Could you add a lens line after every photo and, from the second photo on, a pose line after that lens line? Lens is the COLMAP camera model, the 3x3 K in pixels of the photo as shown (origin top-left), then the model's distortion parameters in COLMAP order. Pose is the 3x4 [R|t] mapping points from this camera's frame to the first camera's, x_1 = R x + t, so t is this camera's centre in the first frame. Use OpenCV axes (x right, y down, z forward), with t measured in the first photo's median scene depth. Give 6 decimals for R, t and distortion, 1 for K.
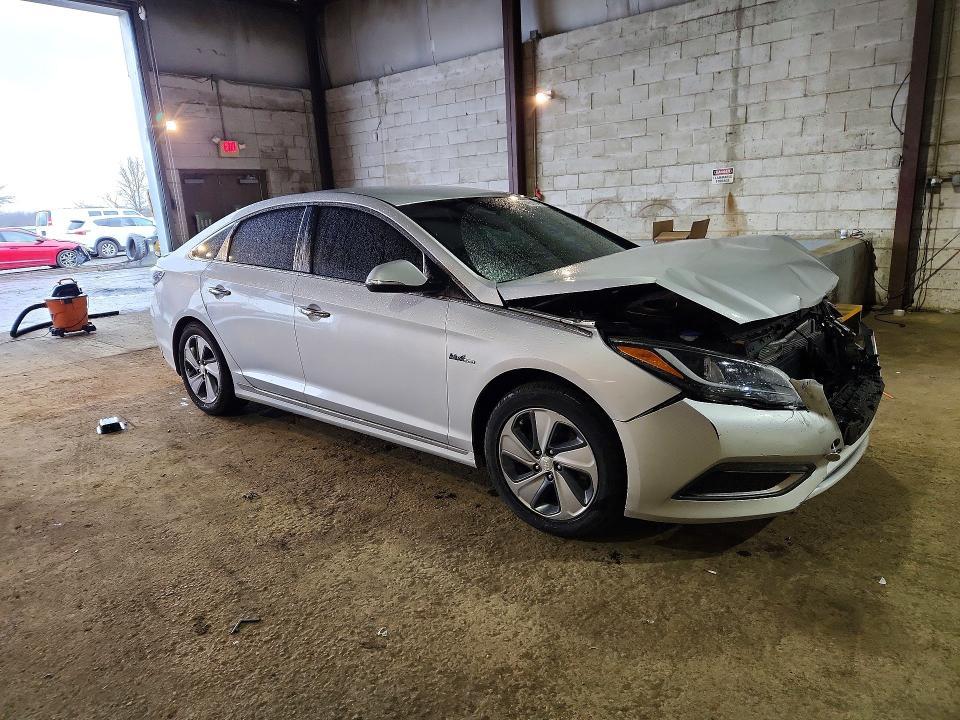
lens RADIAL K [[678.2, 0, 475.7], [0, 678.2, 362.7], [0, 0, 1]] dist [0.033129, -0.023594]
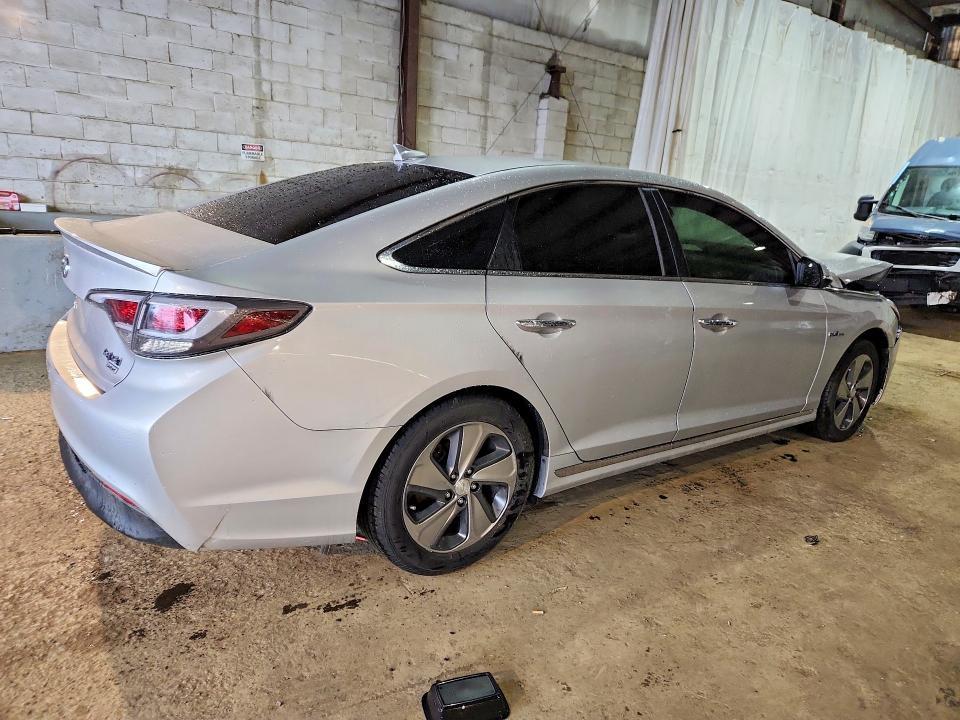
lens RADIAL K [[678.2, 0, 476.4], [0, 678.2, 363.1], [0, 0, 1]] dist [0.033129, -0.023594]
pose [[0.179550, -0.183691, 0.966447, -0.552233], [0.138987, 0.977294, 0.159931, -0.101101], [-0.973881, 0.105608, 0.201003, 0.559898]]
